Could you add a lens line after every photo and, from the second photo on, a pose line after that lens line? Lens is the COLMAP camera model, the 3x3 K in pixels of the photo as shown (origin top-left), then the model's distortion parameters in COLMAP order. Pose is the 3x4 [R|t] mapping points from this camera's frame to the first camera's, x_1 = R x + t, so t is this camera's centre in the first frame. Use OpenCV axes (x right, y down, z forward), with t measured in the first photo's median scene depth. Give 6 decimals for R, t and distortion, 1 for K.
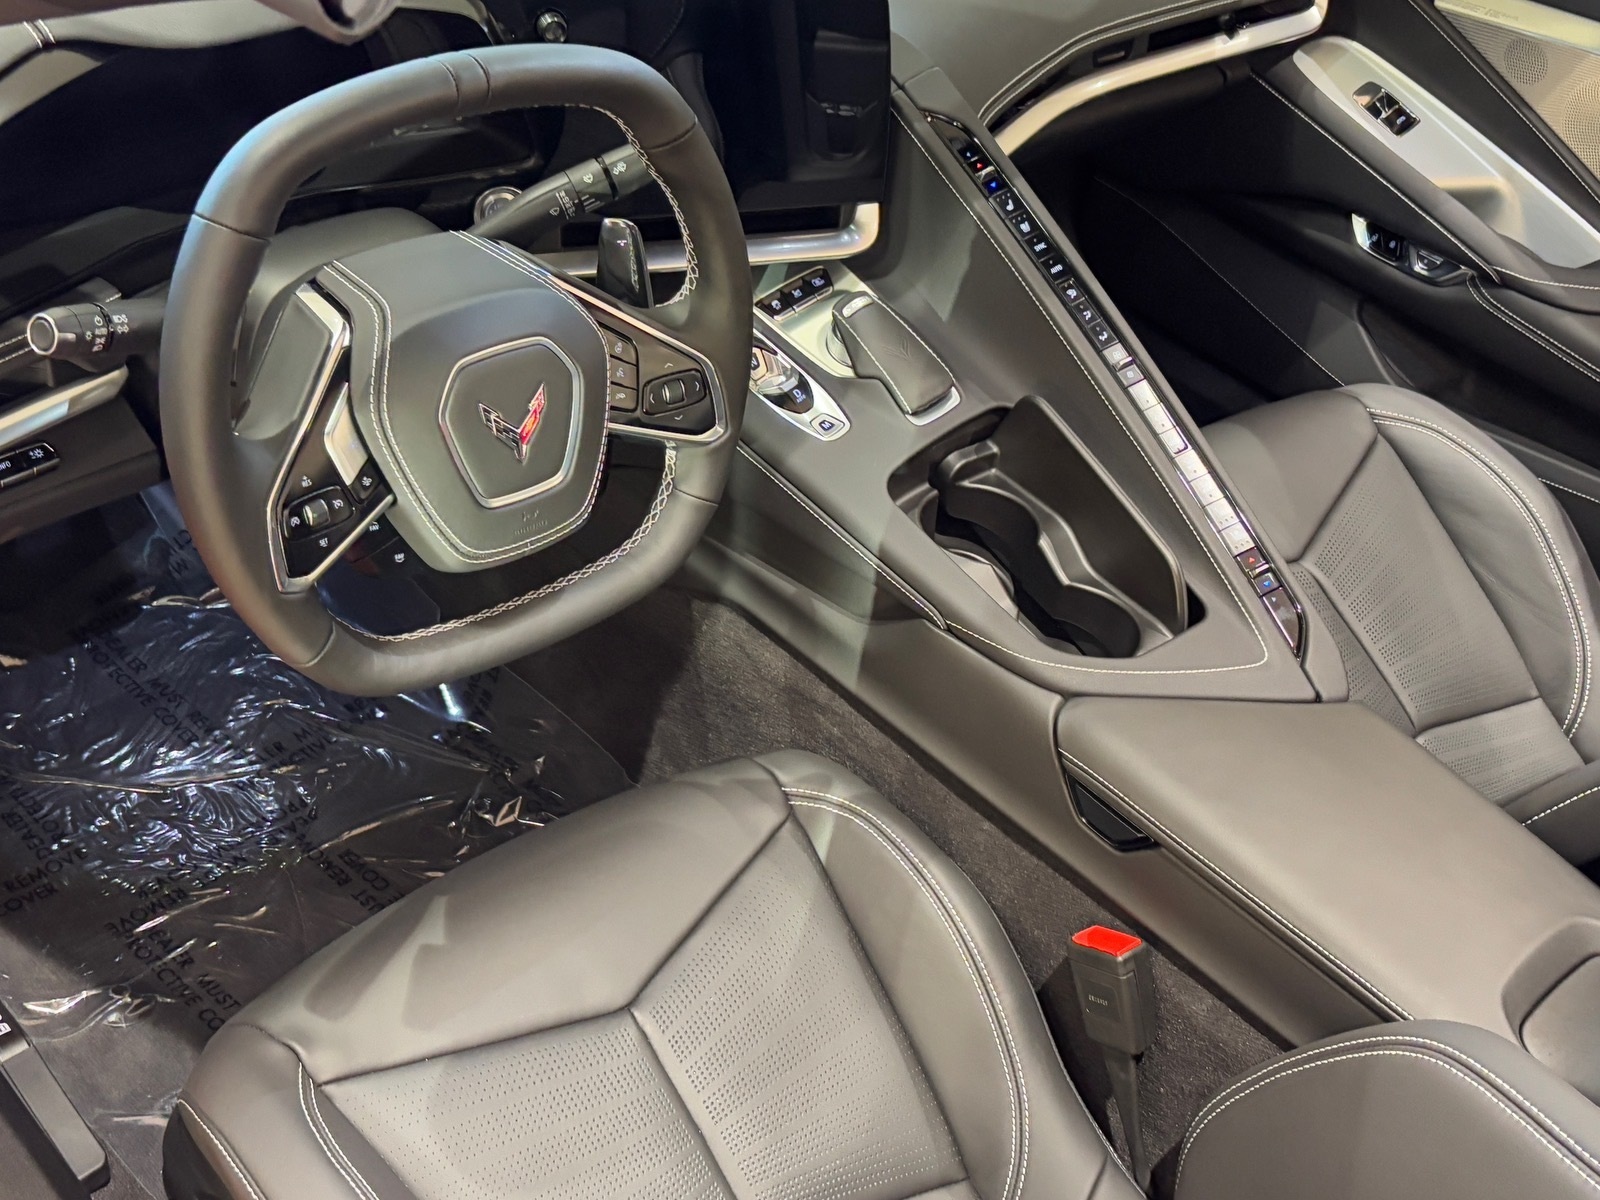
lens RADIAL K [[1948.7, 0, 754.4], [0, 1948.7, 660.2], [0, 0, 1]] dist [0.160544, -0.705178]
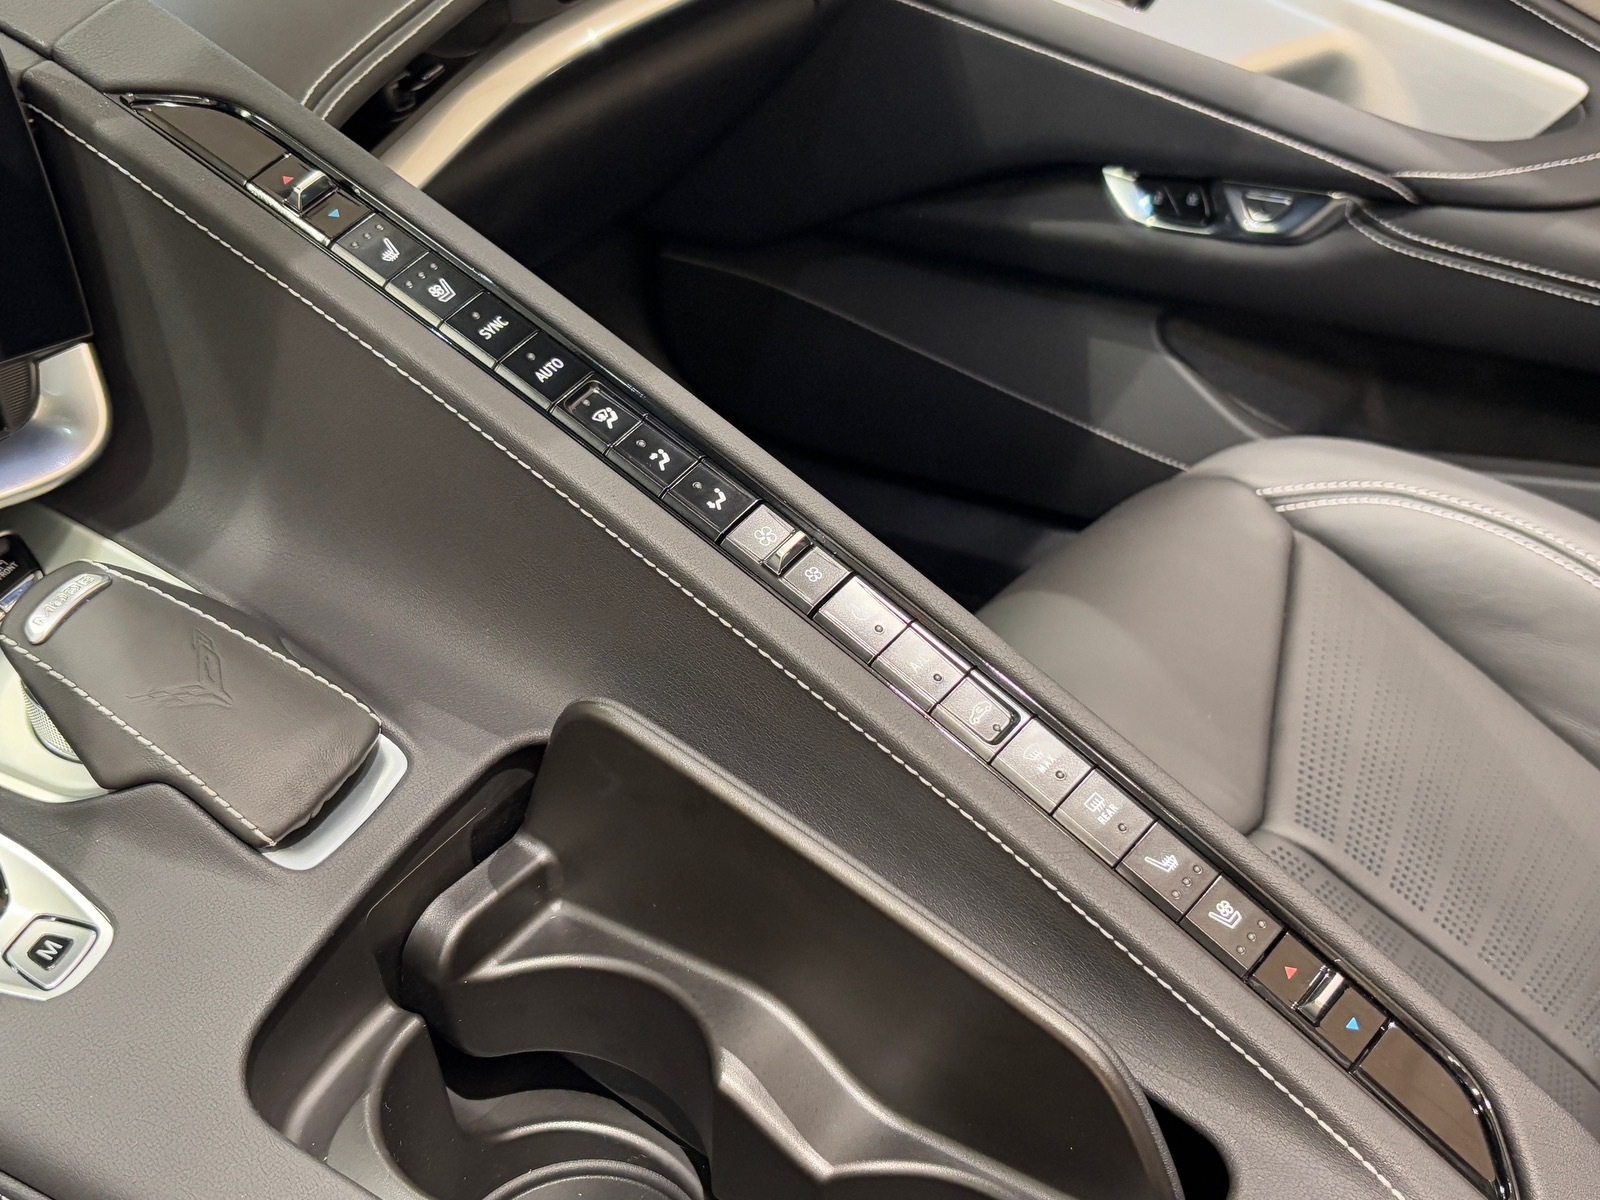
lens RADIAL K [[1996.1, 0, 800.0], [0, 1996.1, 600.0], [0, 0, 1]] dist [0.018504, -0.045541]
pose [[0.944012, -0.285699, 0.164979, 0.120706], [0.305605, 0.945660, -0.111051, -0.096341], [-0.124287, 0.155252, 0.980025, 0.606394]]
